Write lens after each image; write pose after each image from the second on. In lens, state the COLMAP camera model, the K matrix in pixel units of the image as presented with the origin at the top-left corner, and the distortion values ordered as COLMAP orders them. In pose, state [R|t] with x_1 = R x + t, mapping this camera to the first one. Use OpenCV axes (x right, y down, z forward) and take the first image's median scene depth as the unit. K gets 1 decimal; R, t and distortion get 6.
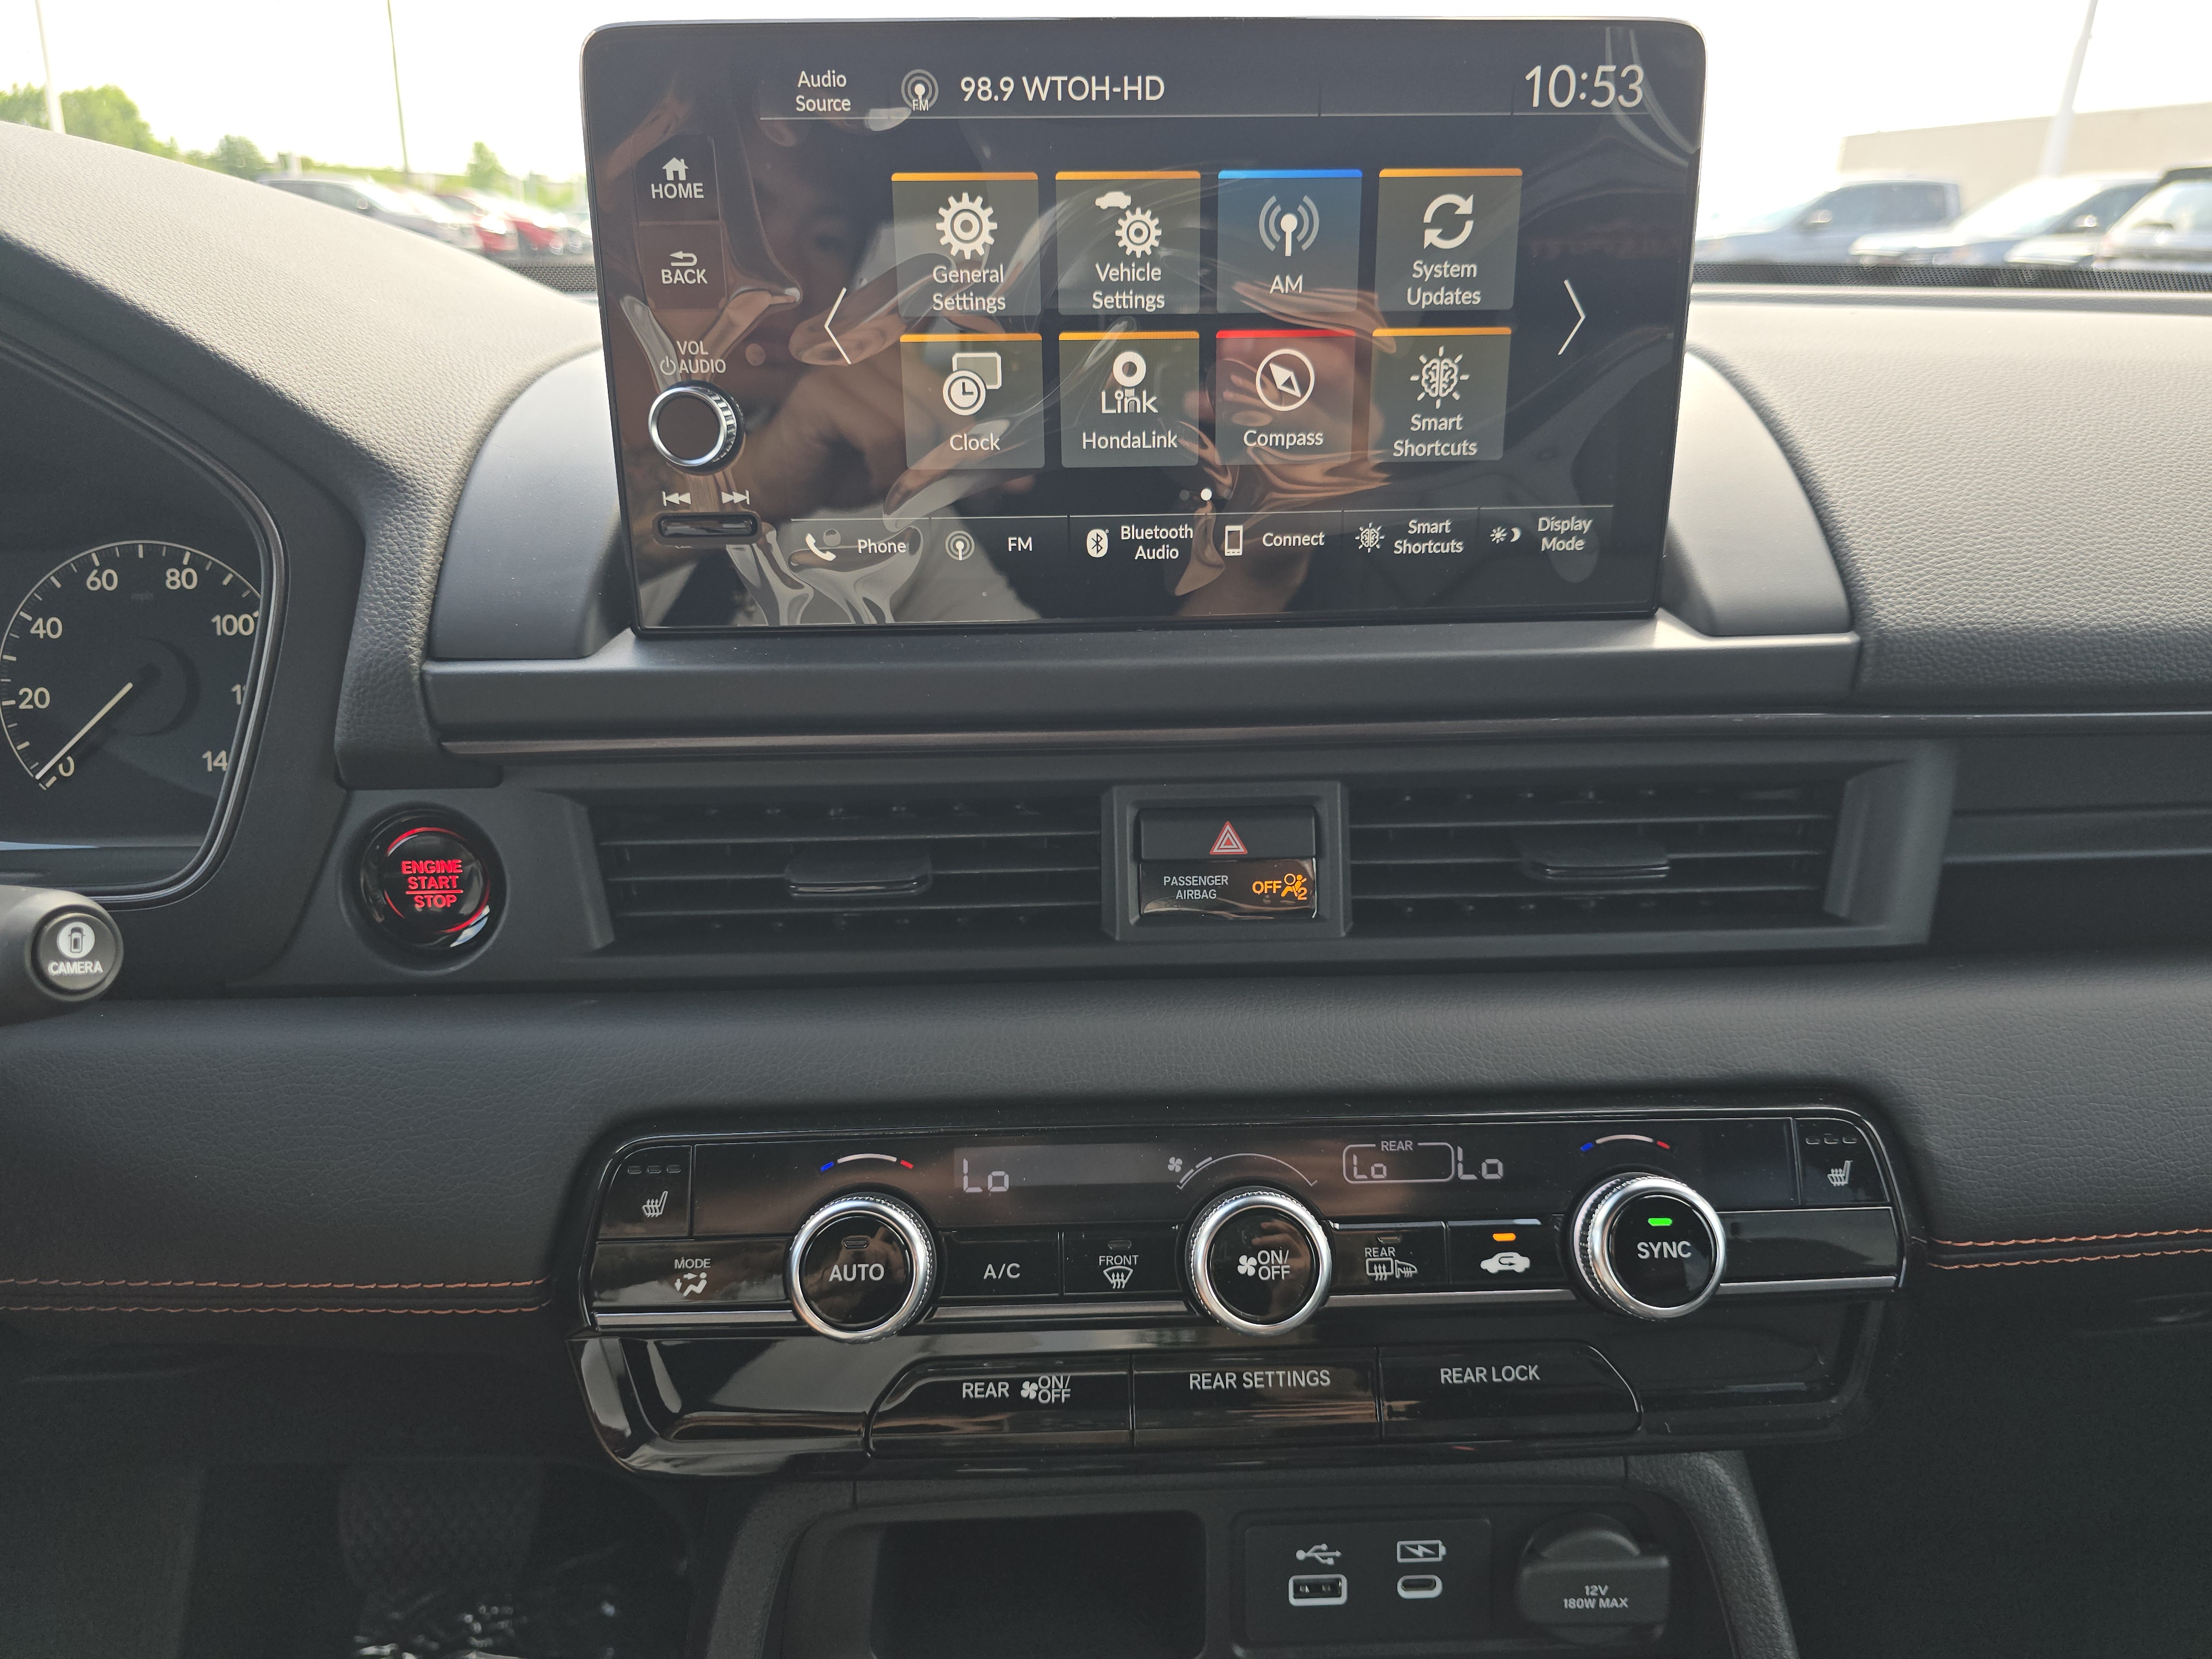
lens RADIAL K [[1520.3, 0, 1098.1], [0, 1520.3, 842.3], [0, 0, 1]] dist [0.032176, -0.023740]
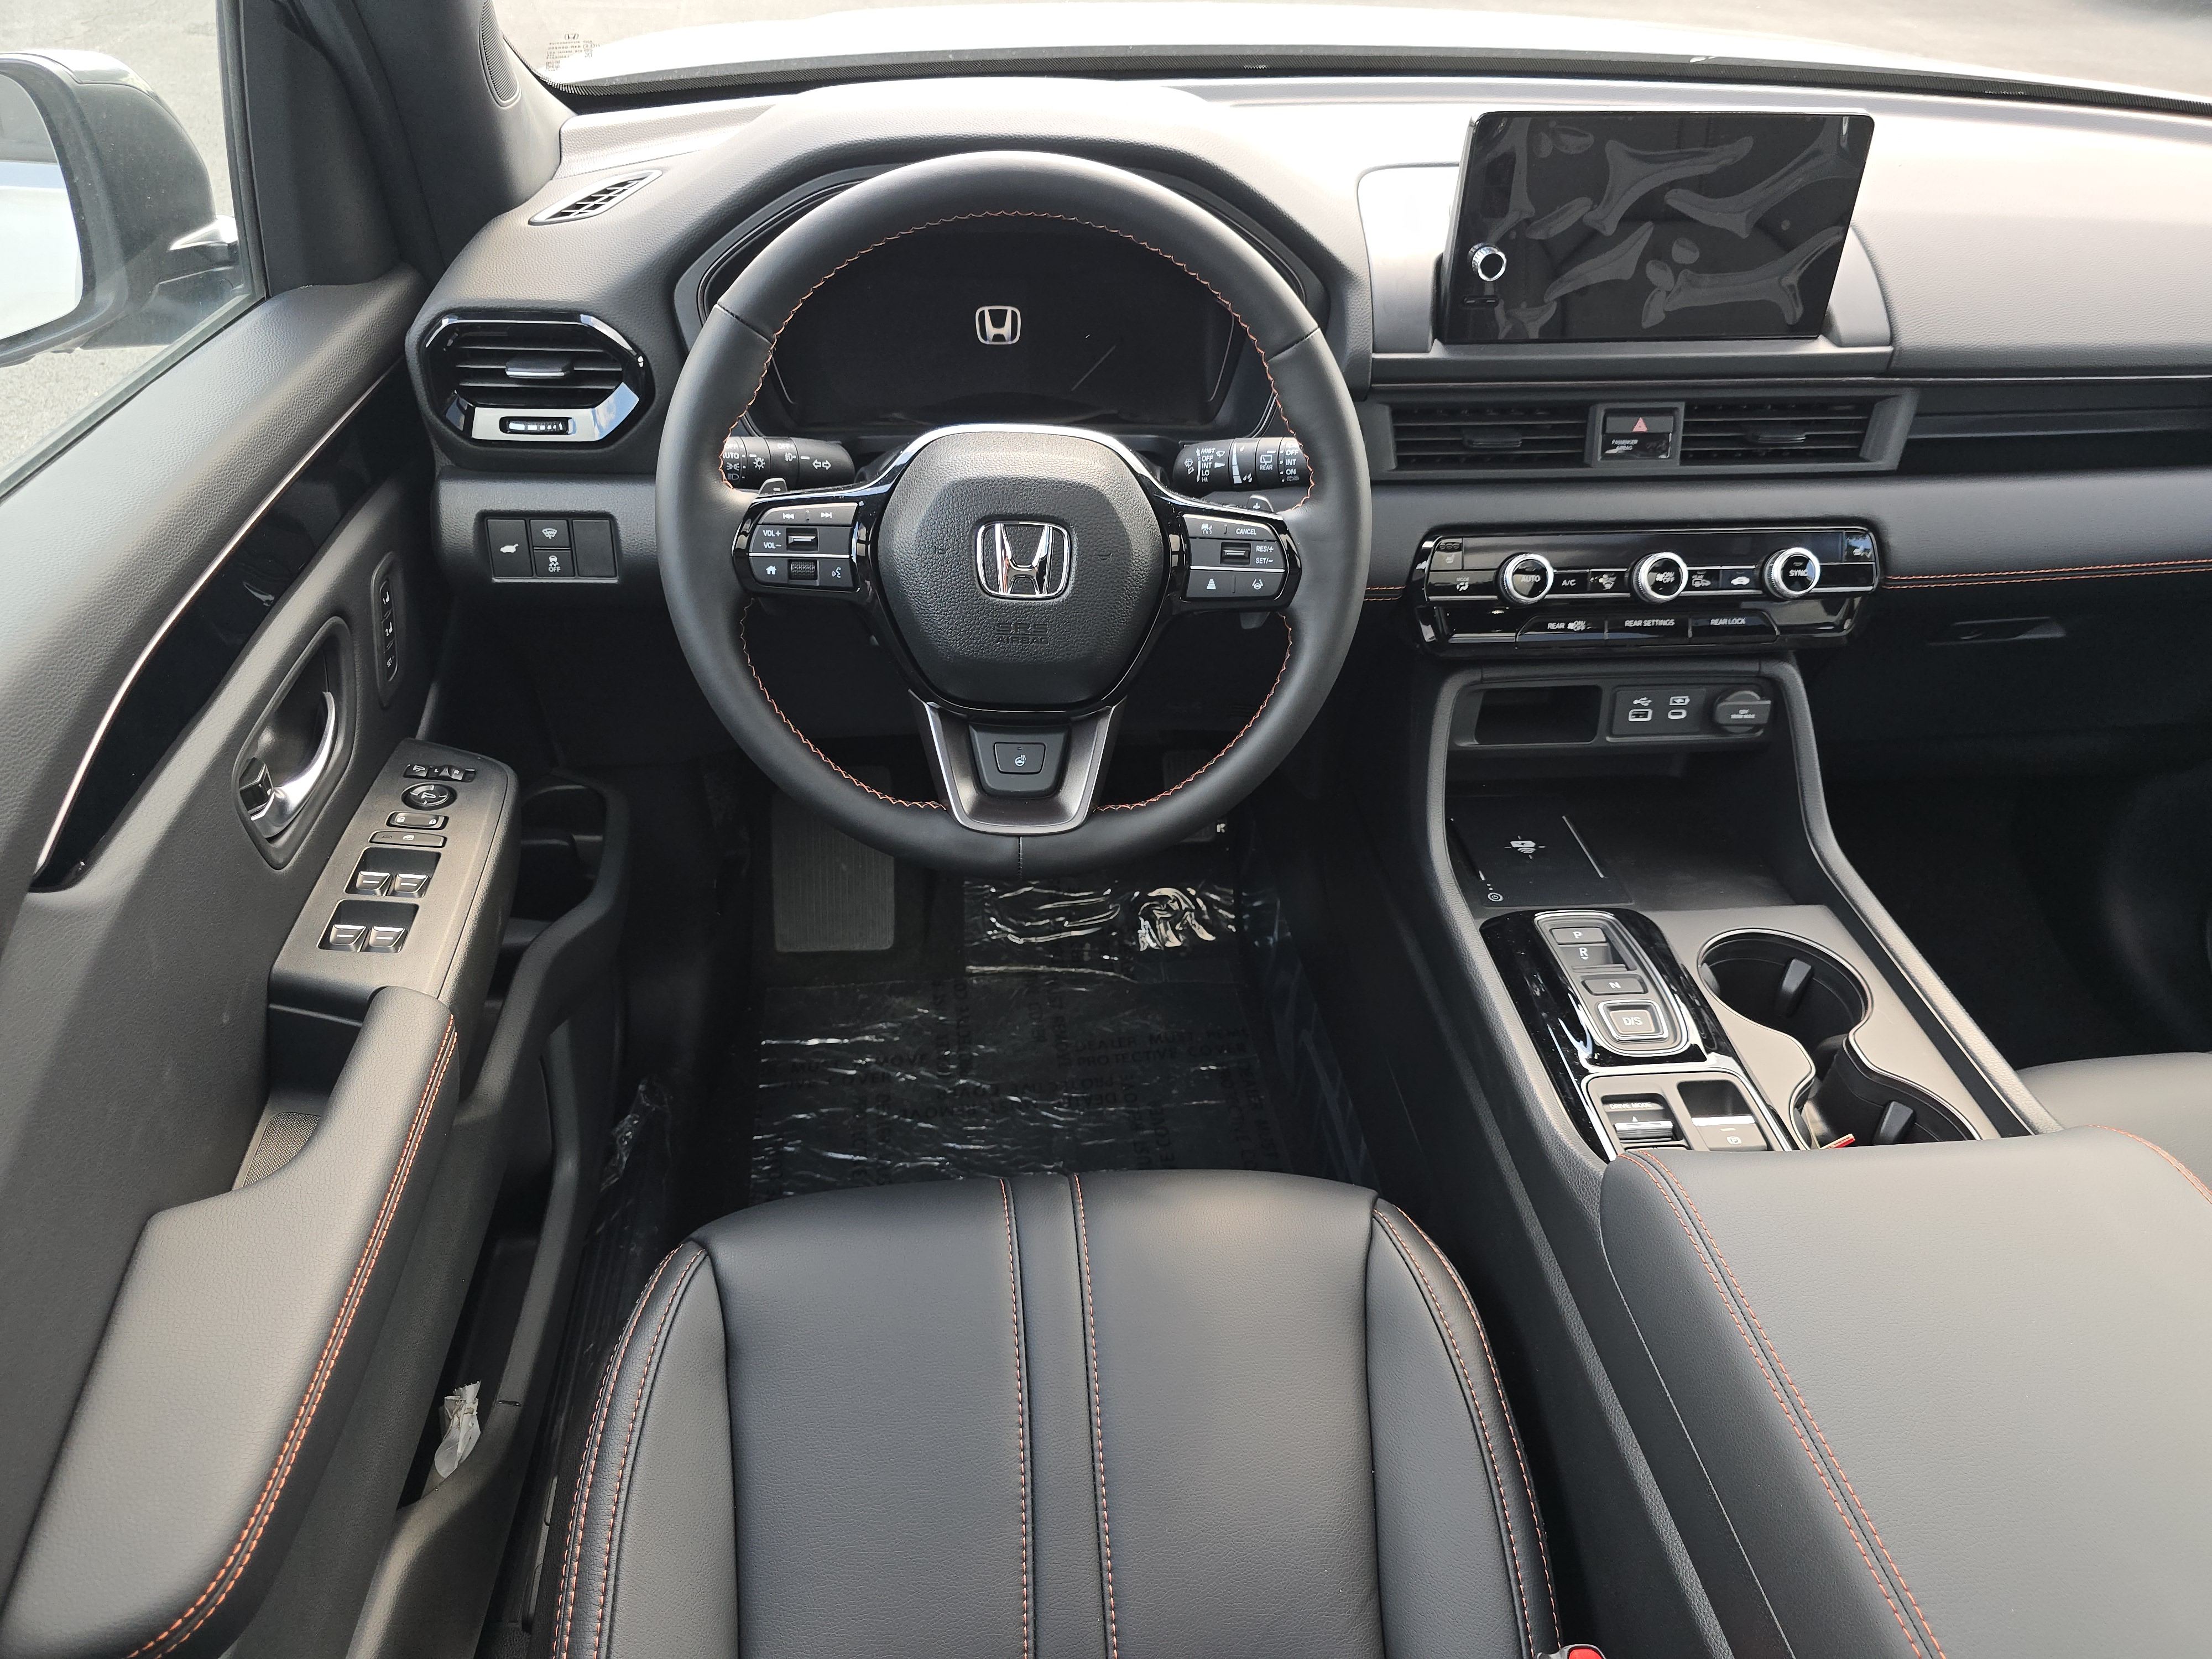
lens RADIAL K [[1520.3, 0, 1118.4], [0, 1520.3, 835.7], [0, 0, 1]] dist [0.032176, -0.023740]
pose [[0.997390, -0.006251, 0.071928, -1.038609], [-0.013275, 0.963382, 0.267802, -0.013910], [-0.070968, -0.268058, 0.960785, -1.685726]]
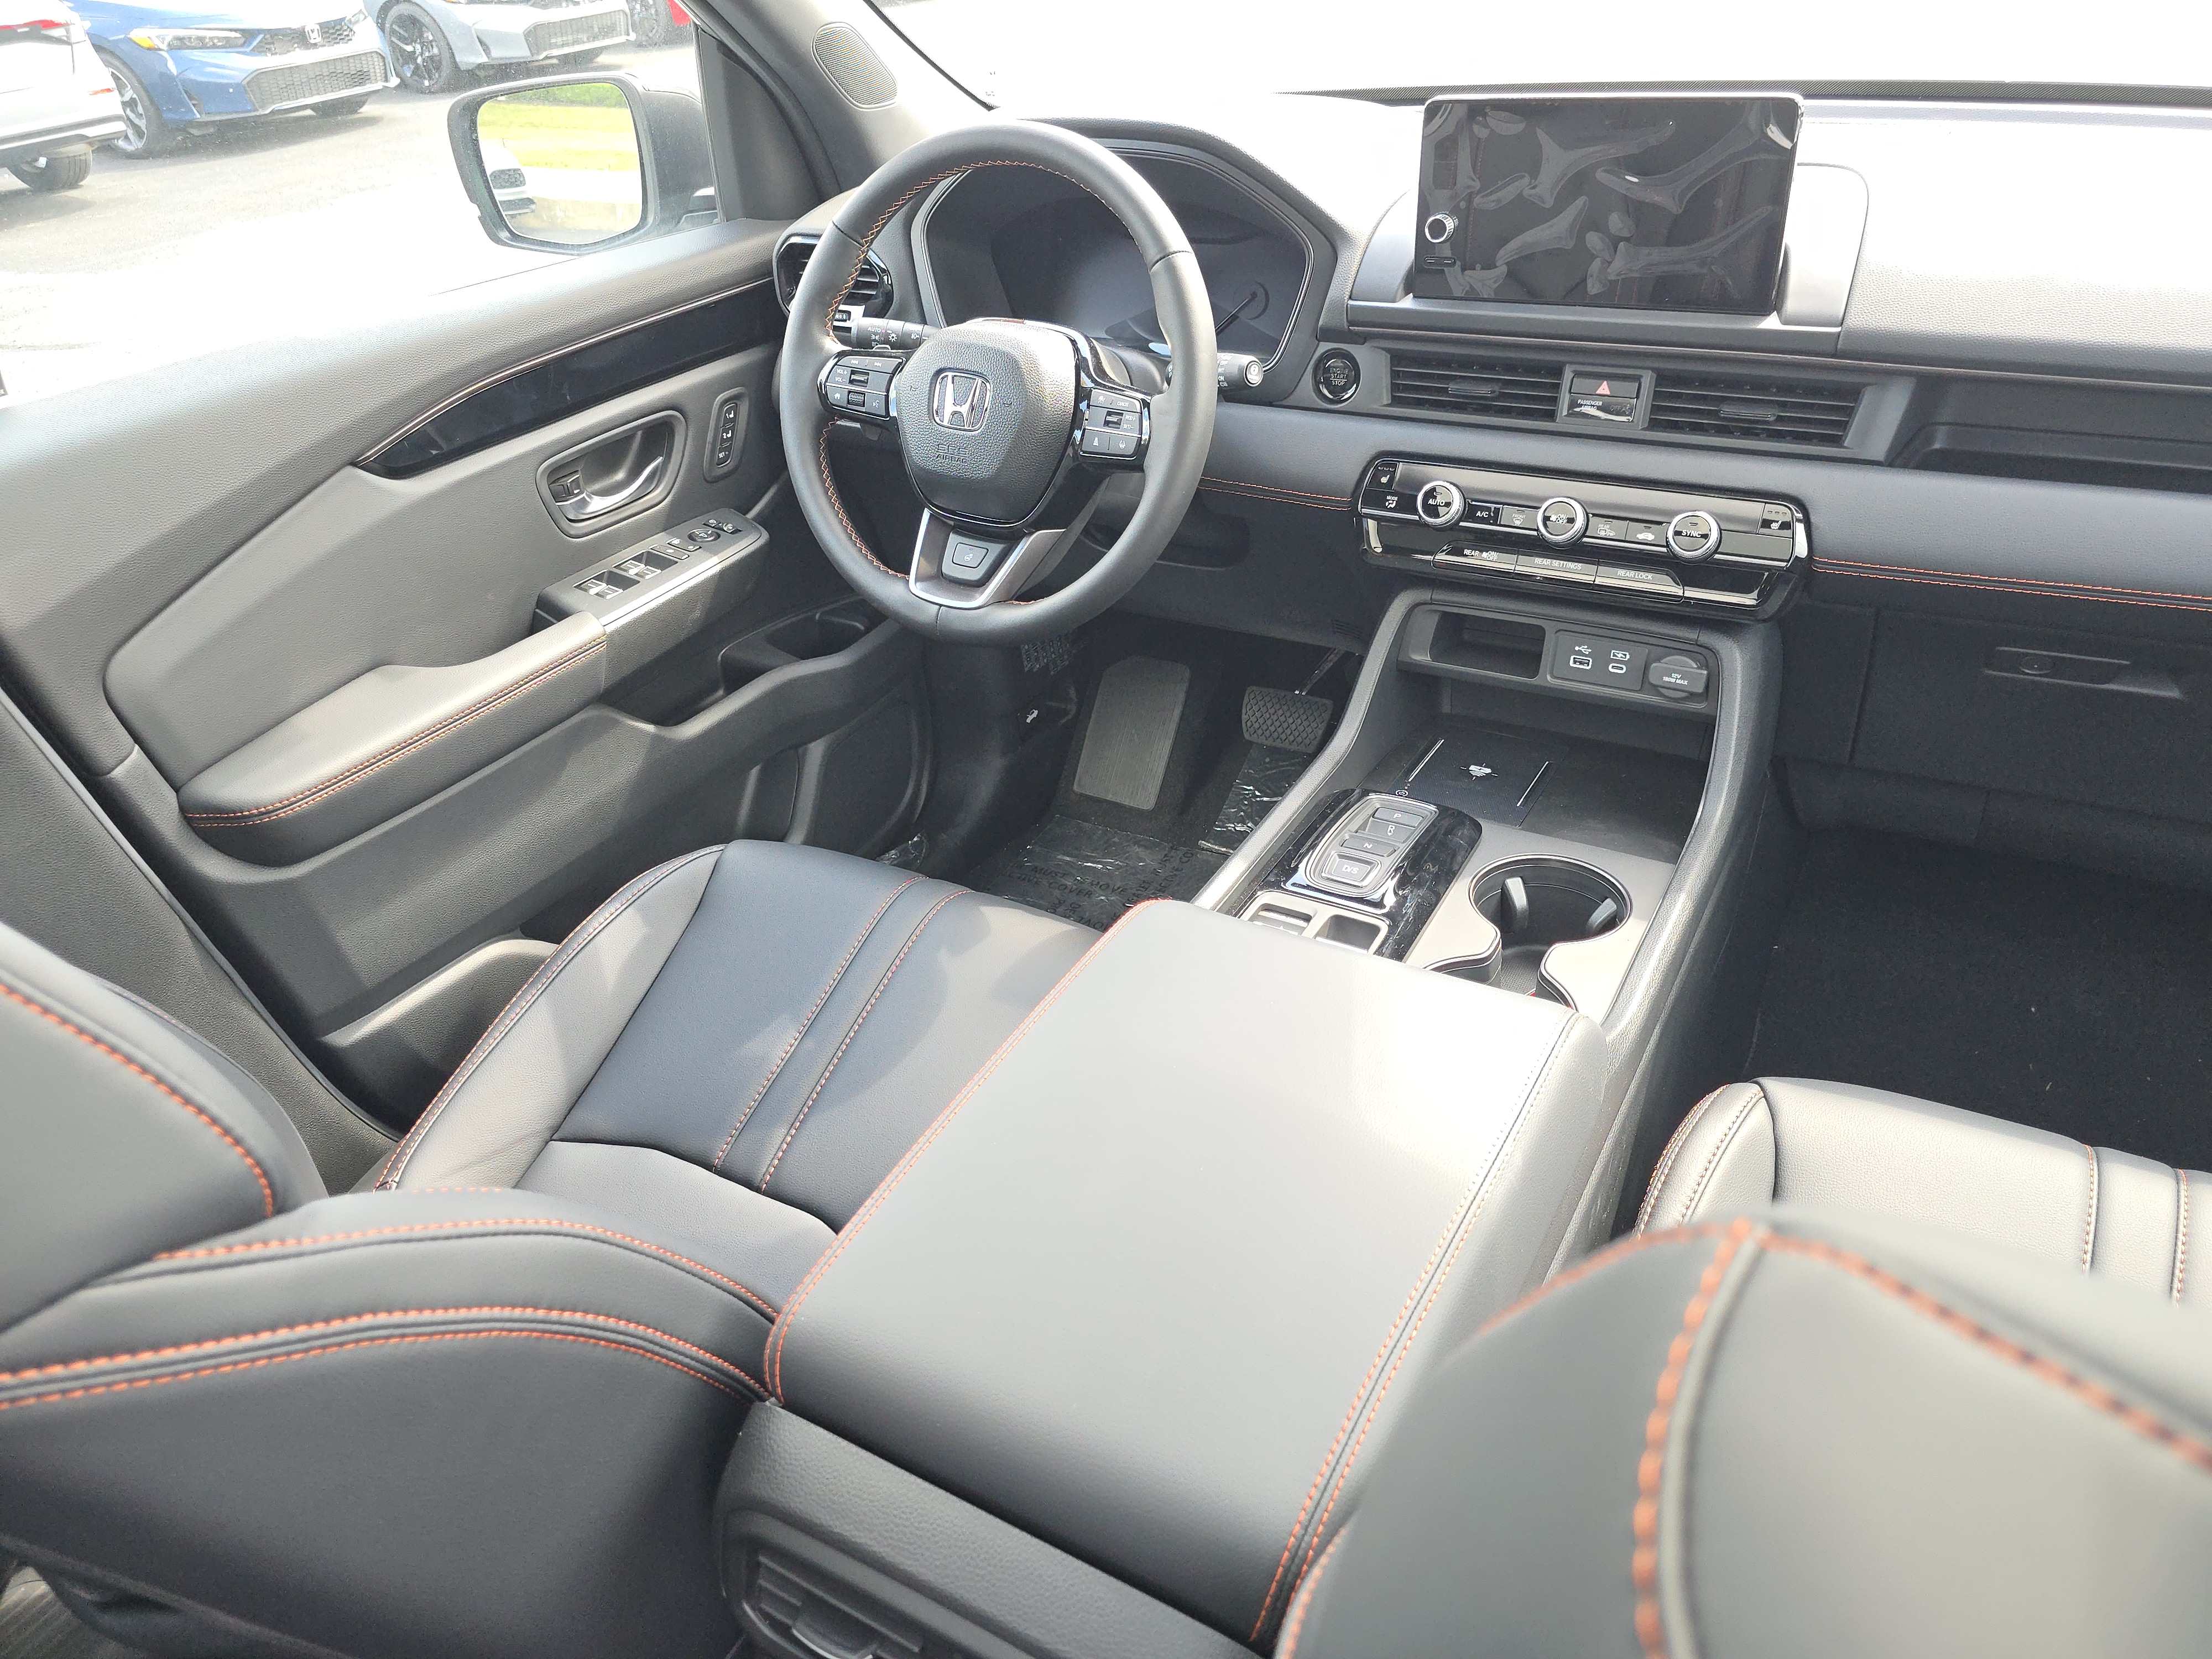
lens RADIAL K [[1520.3, 0, 1121.8], [0, 1520.3, 810.4], [0, 0, 1]] dist [0.032176, -0.023740]
pose [[0.848698, 0.236157, -0.473224, 0.892591], [-0.132460, 0.961167, 0.242100, 0.192318], [0.512021, -0.142787, 0.847022, -2.037465]]
